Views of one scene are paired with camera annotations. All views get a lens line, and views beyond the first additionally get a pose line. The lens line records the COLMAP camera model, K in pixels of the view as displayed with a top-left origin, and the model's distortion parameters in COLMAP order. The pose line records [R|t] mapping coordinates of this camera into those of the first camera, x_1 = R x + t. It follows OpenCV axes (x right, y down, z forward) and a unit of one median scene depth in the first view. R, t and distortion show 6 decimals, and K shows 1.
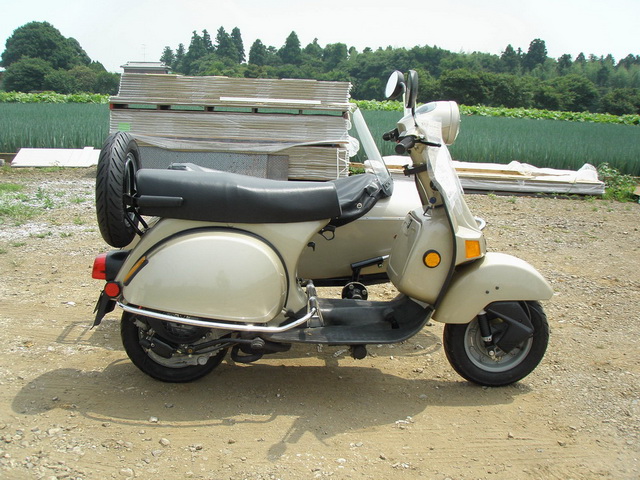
lens RADIAL K [[712.6, 0, 318.0], [0, 712.6, 245.0], [0, 0, 1]] dist [-0.149423, 0.000000]
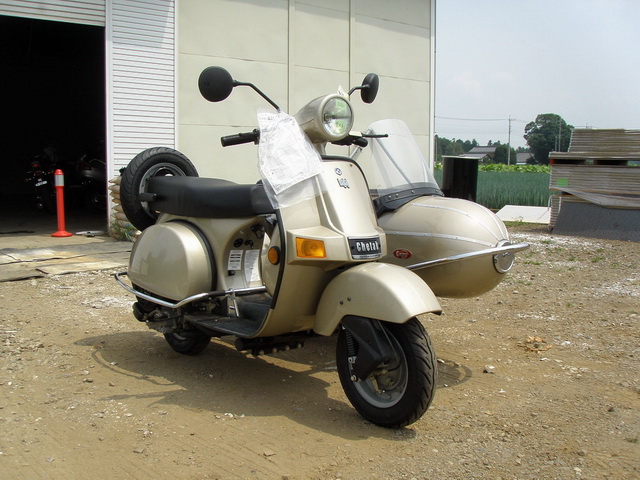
lens RADIAL K [[712.6, 0, 318.9], [0, 712.6, 241.6], [0, 0, 1]] dist [-0.149423, 0.000000]
pose [[0.630635, 0.044259, -0.774817, 0.857521], [-0.134206, 0.989551, -0.052708, 0.039696], [0.764388, 0.137224, 0.629985, 0.391581]]
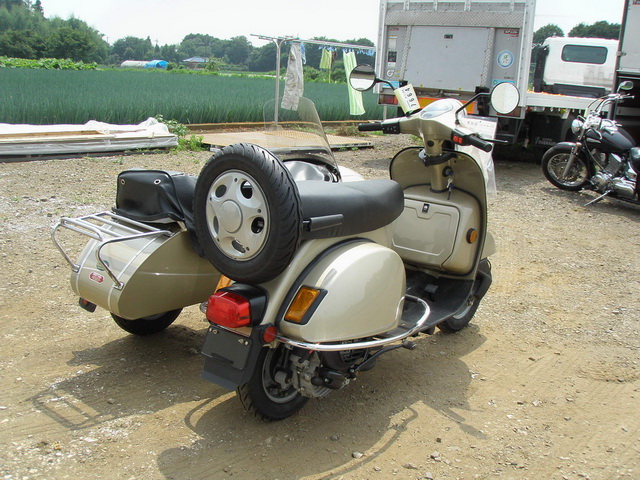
lens RADIAL K [[712.6, 0, 317.2], [0, 712.6, 240.9], [0, 0, 1]] dist [-0.149423, 0.000000]
pose [[0.670016, -0.172618, 0.721998, -0.780555], [0.115892, 0.984987, 0.127945, -0.136627], [-0.733244, -0.002051, 0.679962, 0.351874]]
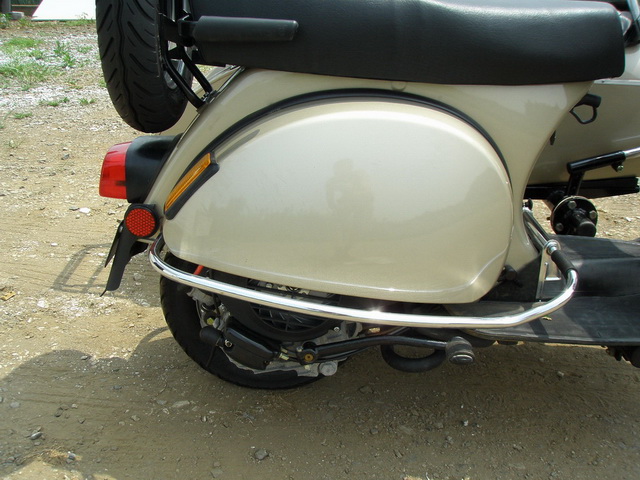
lens RADIAL K [[712.6, 0, 314.2], [0, 712.6, 240.1], [0, 0, 1]] dist [-0.149423, 0.000000]
pose [[0.997902, 0.022203, -0.060823, -0.134695], [-0.010913, 0.983604, 0.180013, -0.011109], [0.063823, -0.178971, 0.981782, 0.493983]]
